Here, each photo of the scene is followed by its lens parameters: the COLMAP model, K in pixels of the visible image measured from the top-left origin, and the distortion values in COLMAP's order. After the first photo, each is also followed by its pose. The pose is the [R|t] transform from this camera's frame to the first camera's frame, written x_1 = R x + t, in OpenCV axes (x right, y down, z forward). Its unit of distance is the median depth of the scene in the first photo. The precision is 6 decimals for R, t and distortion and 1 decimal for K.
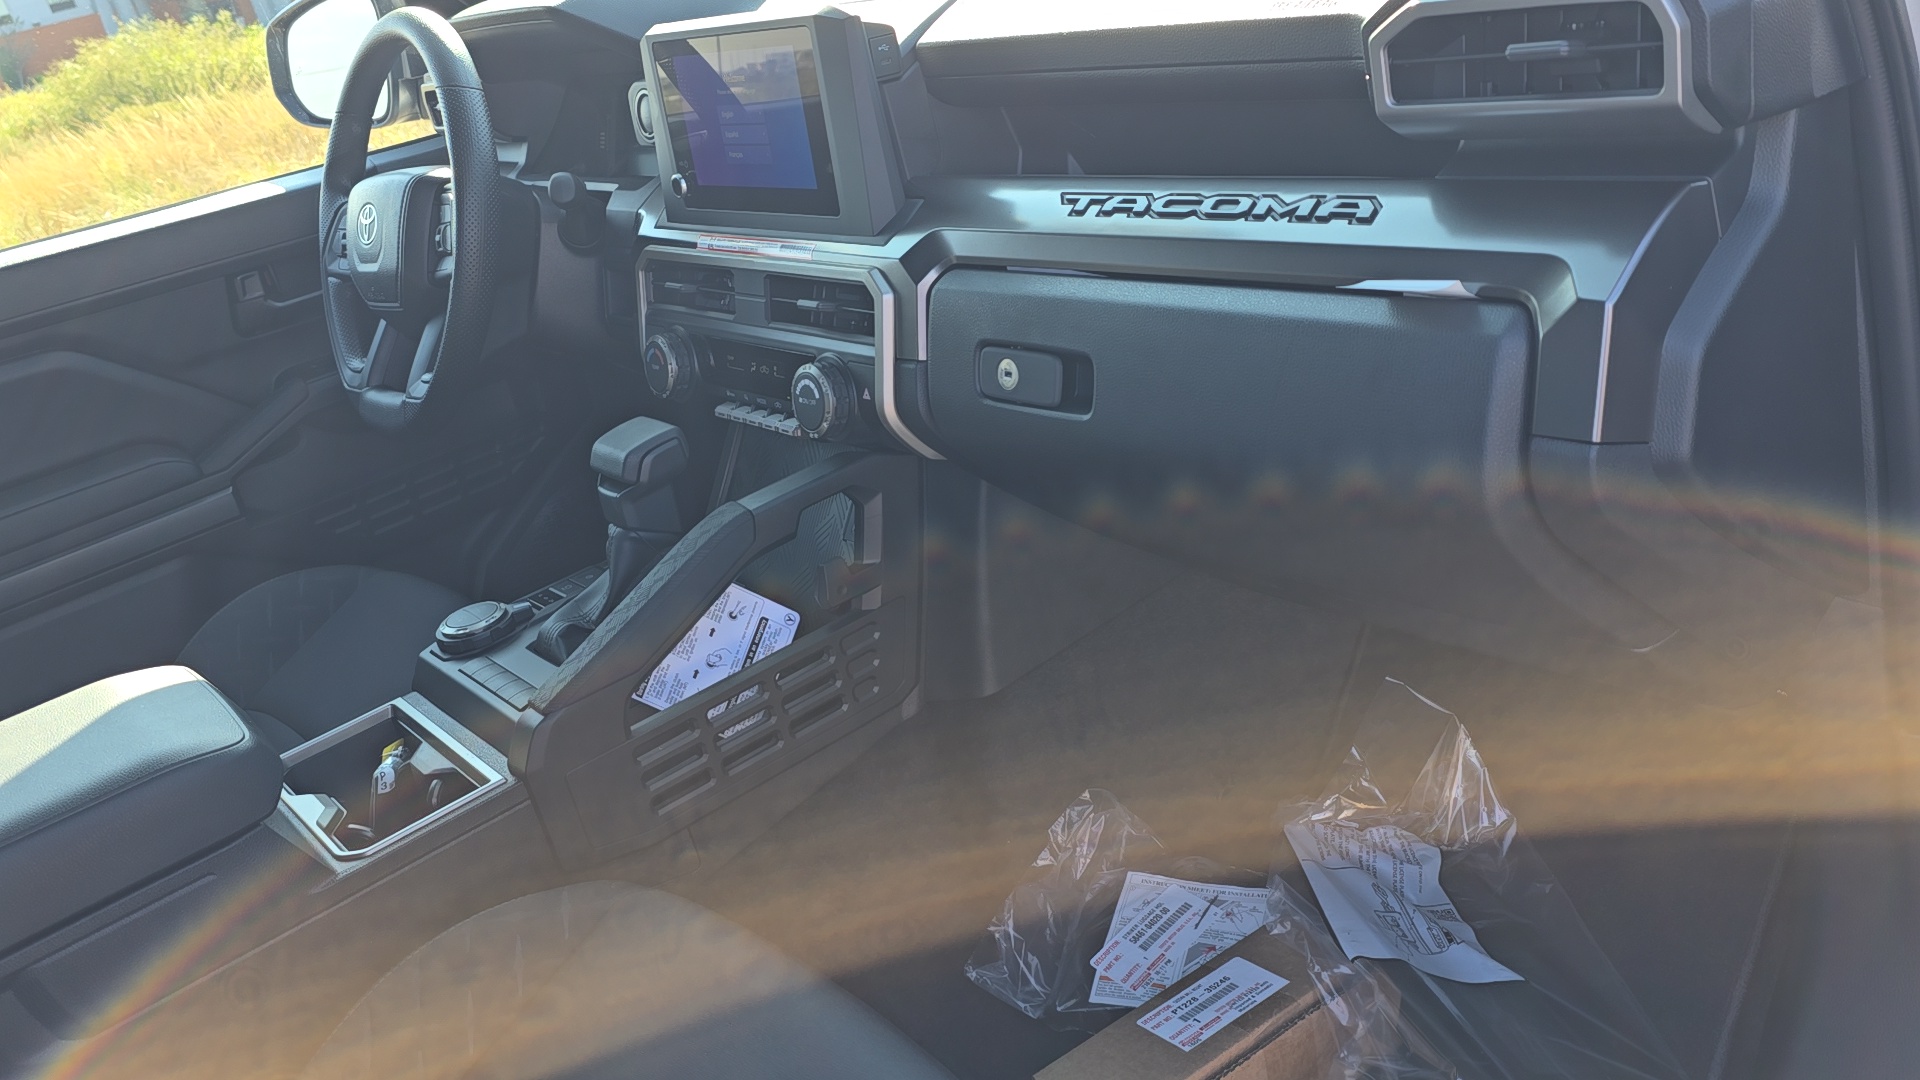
lens RADIAL K [[1608.9, 0, 958.0], [0, 1608.9, 539.4], [0, 0, 1]] dist [-0.004525, -0.005640]
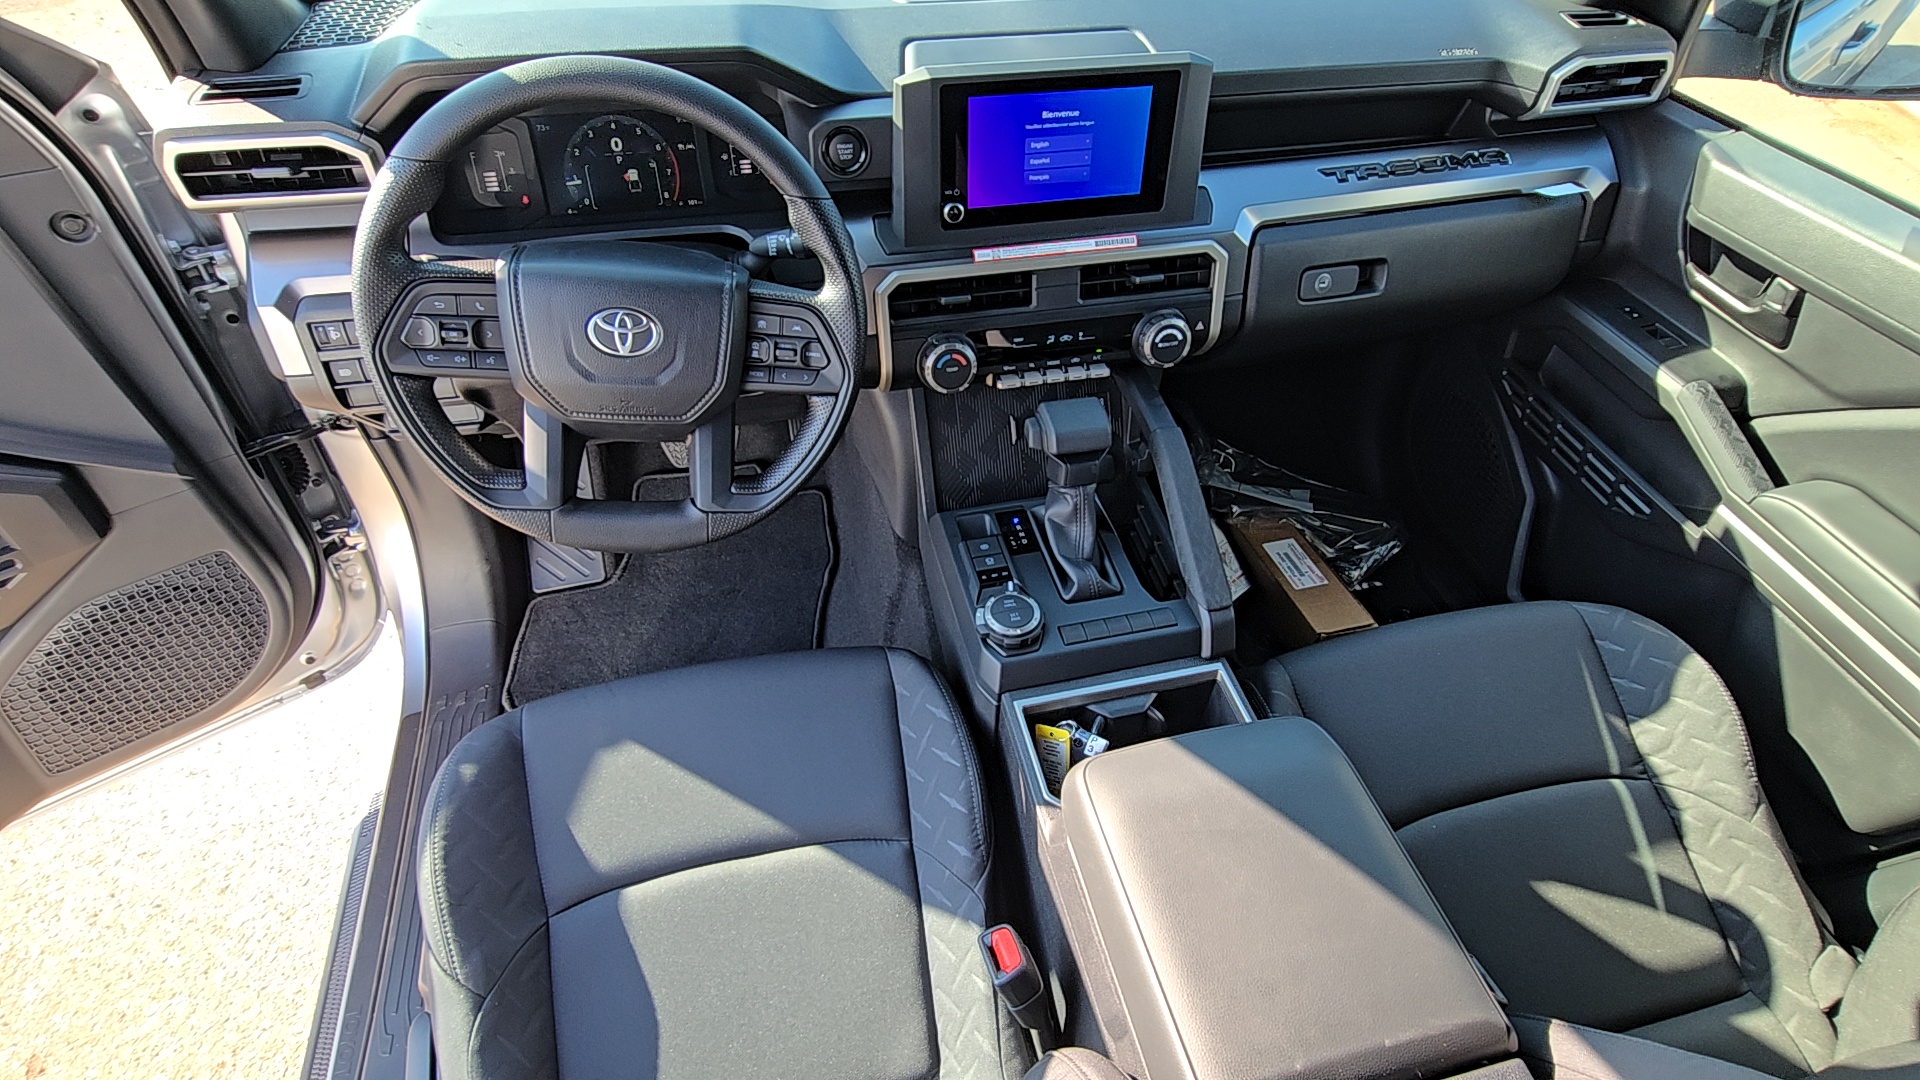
lens RADIAL K [[963.8, 0, 953.3], [0, 963.8, 543.4], [0, 0, 1]] dist [0.000113, 0.003399]
pose [[0.409398, -0.469877, 0.782054, -0.928174], [0.251307, 0.882099, 0.398429, -0.319109], [-0.877062, 0.033420, 0.479213, 0.746917]]
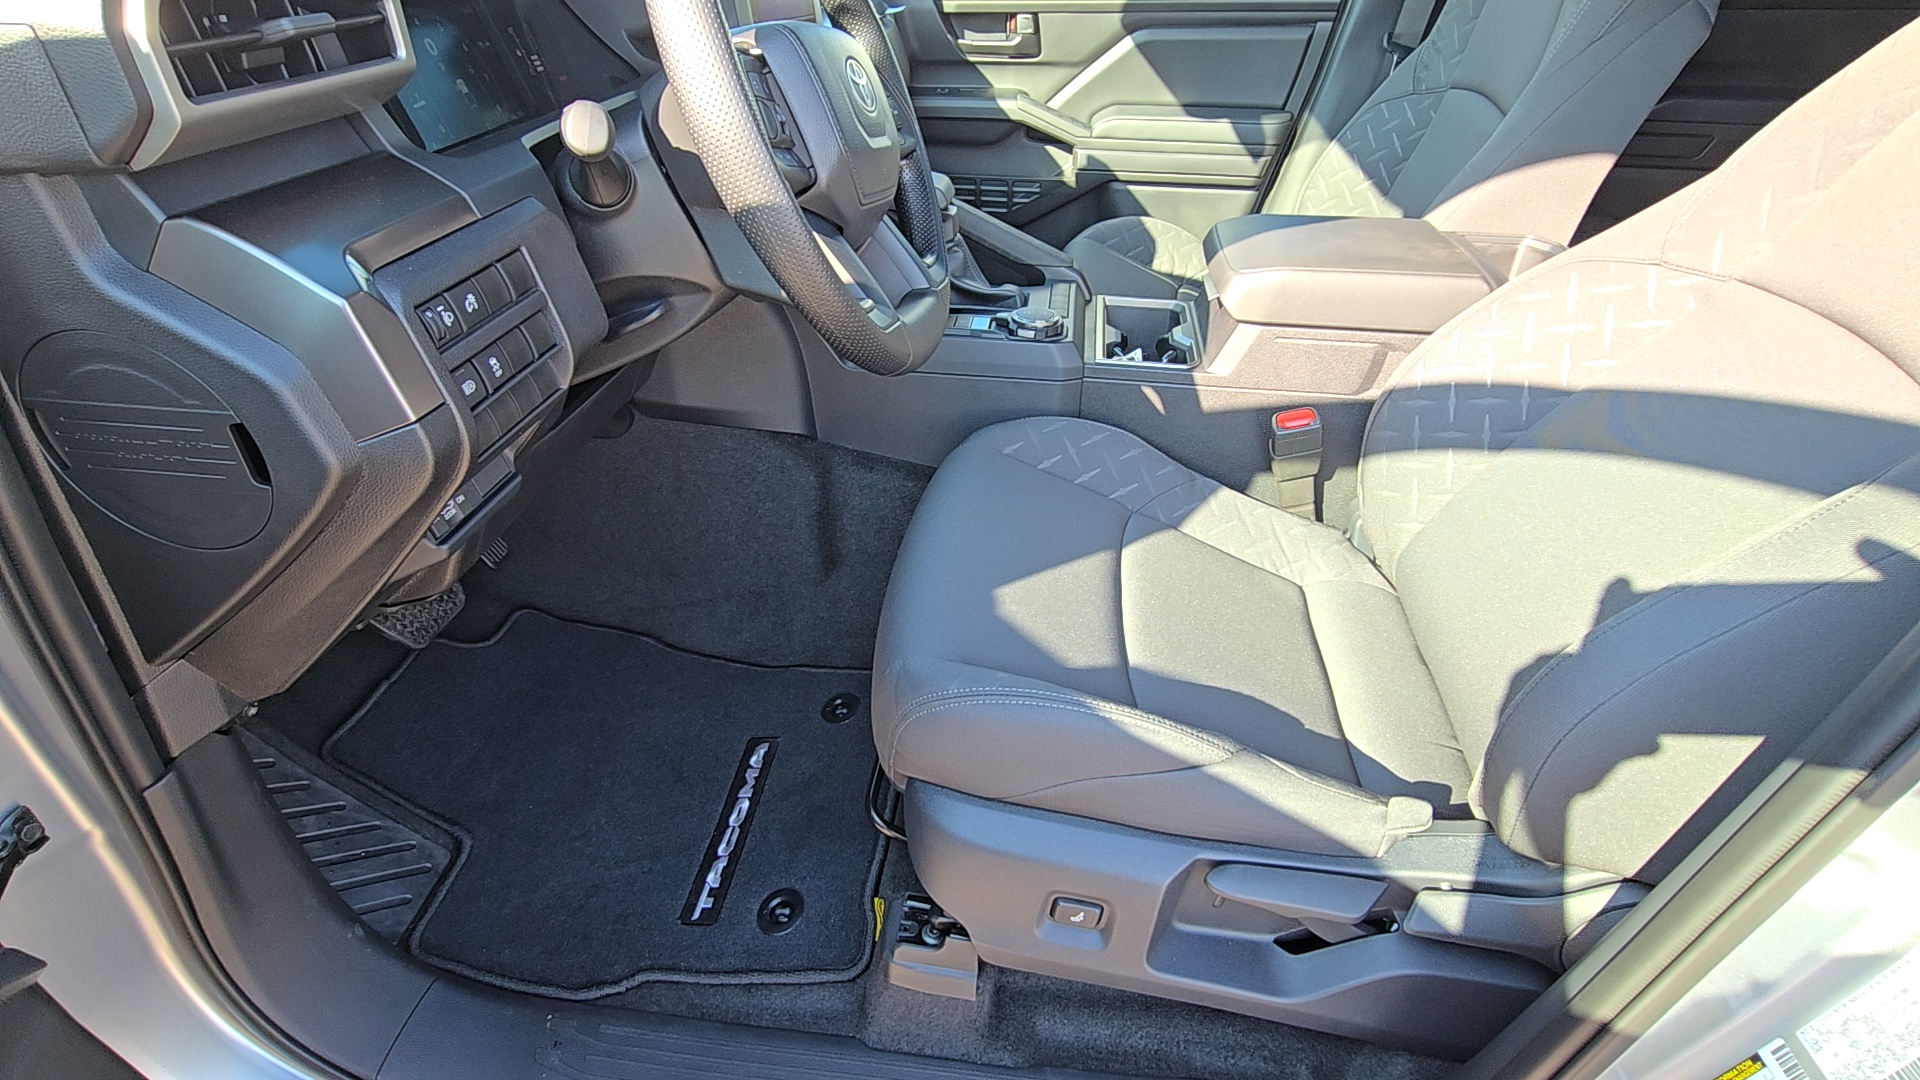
lens RADIAL K [[963.8, 0, 978.1], [0, 963.8, 551.1], [0, 0, 1]] dist [0.000113, 0.003399]
pose [[-0.689243, -0.224868, 0.688751, -0.966249], [0.408690, 0.664282, 0.625861, -0.389054], [-0.598261, 0.712856, -0.365950, 1.594678]]
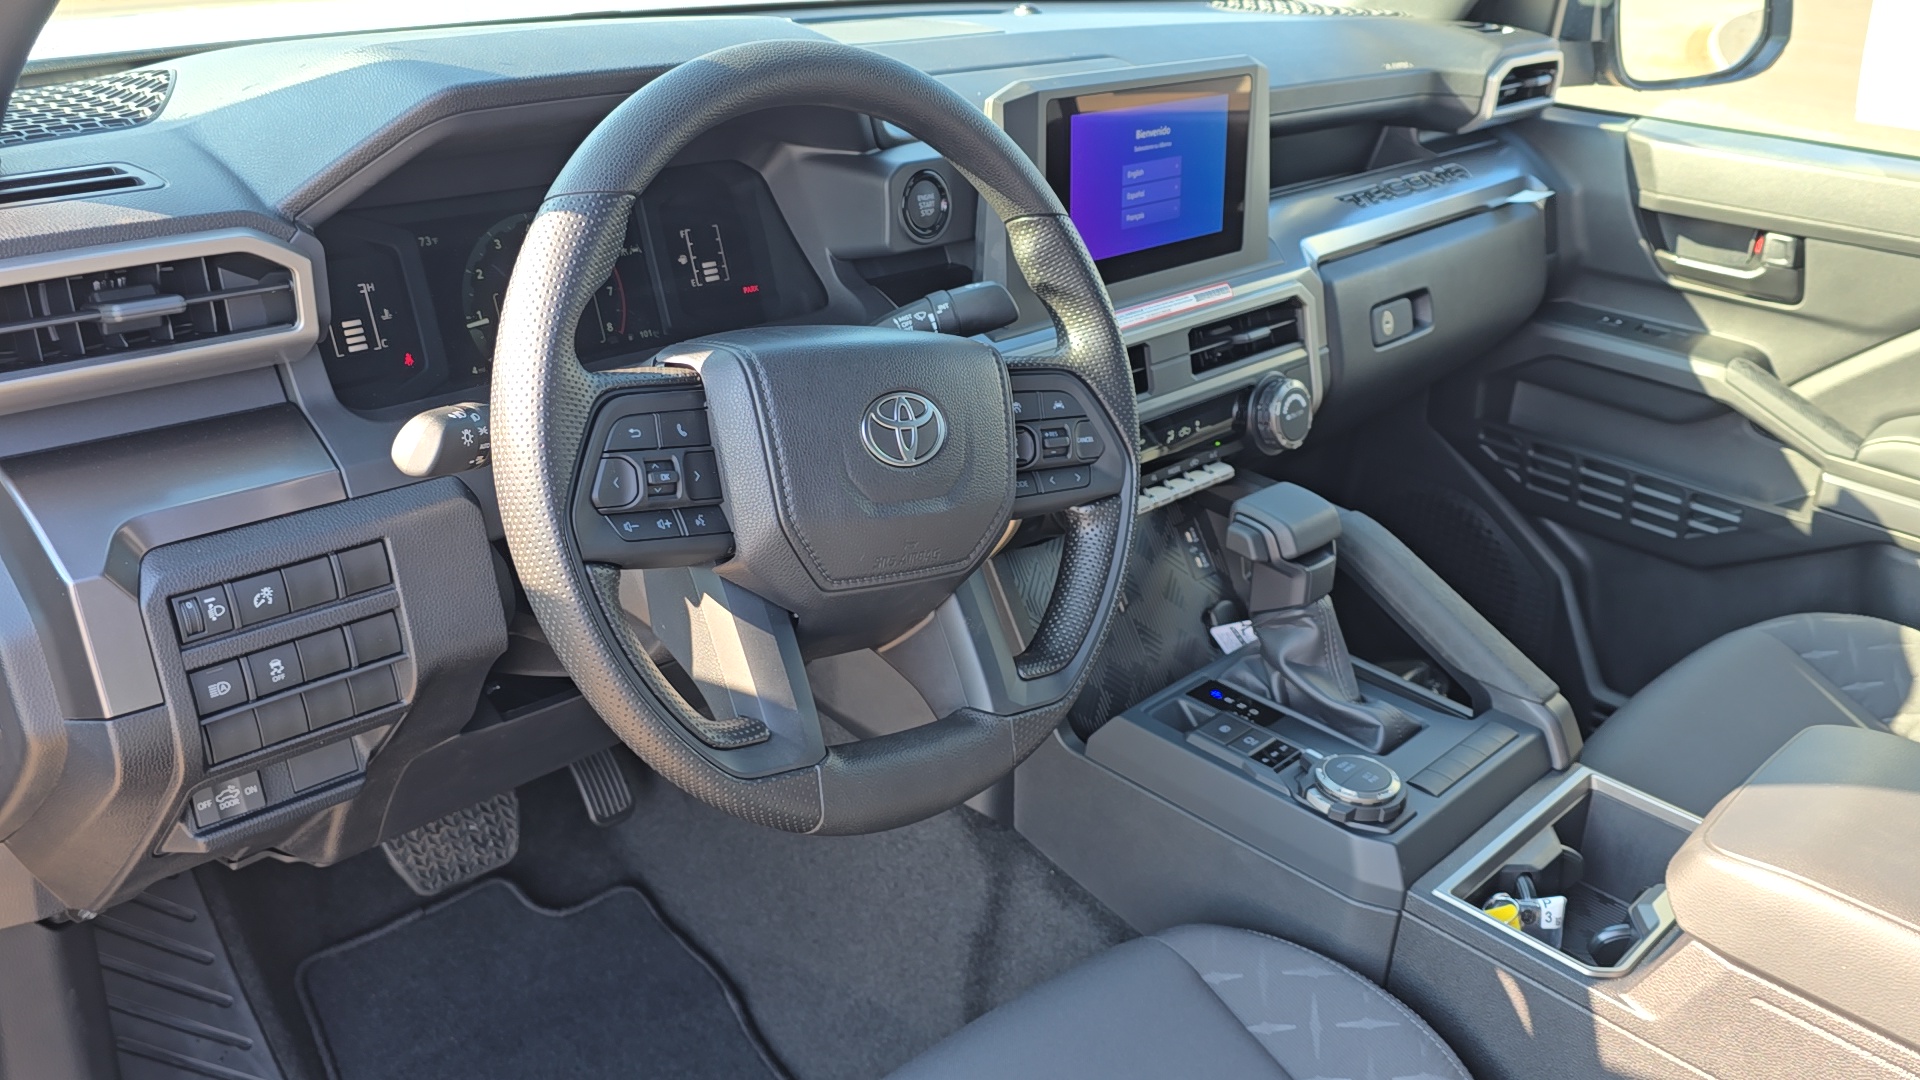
lens RADIAL K [[1608.9, 0, 962.5], [0, 1608.9, 554.5], [0, 0, 1]] dist [-0.004525, -0.005640]
pose [[-0.133212, -0.227954, 0.964516, -1.111462], [0.368310, 0.892108, 0.261709, -0.362163], [-0.920110, 0.390104, -0.034882, 1.260911]]
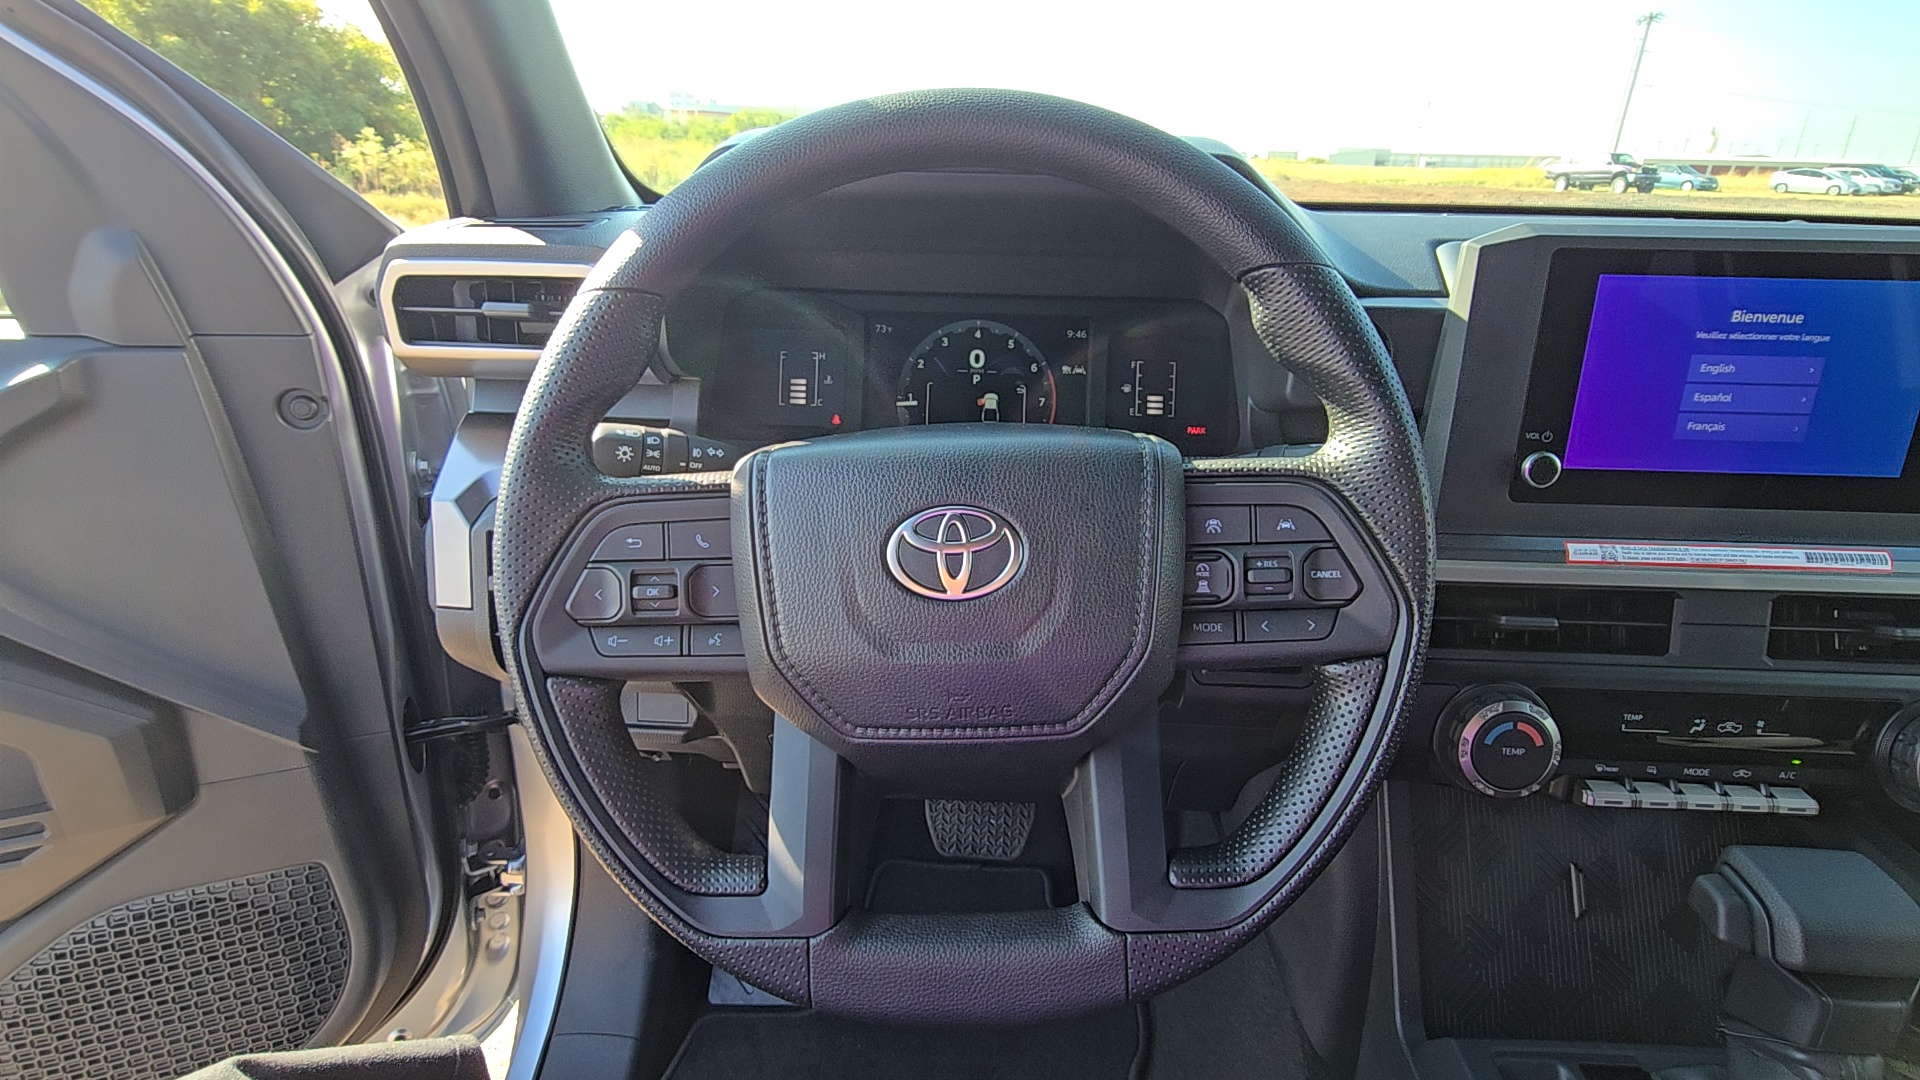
lens RADIAL K [[963.8, 0, 978.0], [0, 963.8, 552.9], [0, 0, 1]] dist [0.000113, 0.003399]
pose [[0.635729, -0.064876, 0.769181, -0.690451], [0.152865, 0.987308, -0.043069, -0.227097], [-0.756625, 0.144961, 0.637578, 1.031568]]
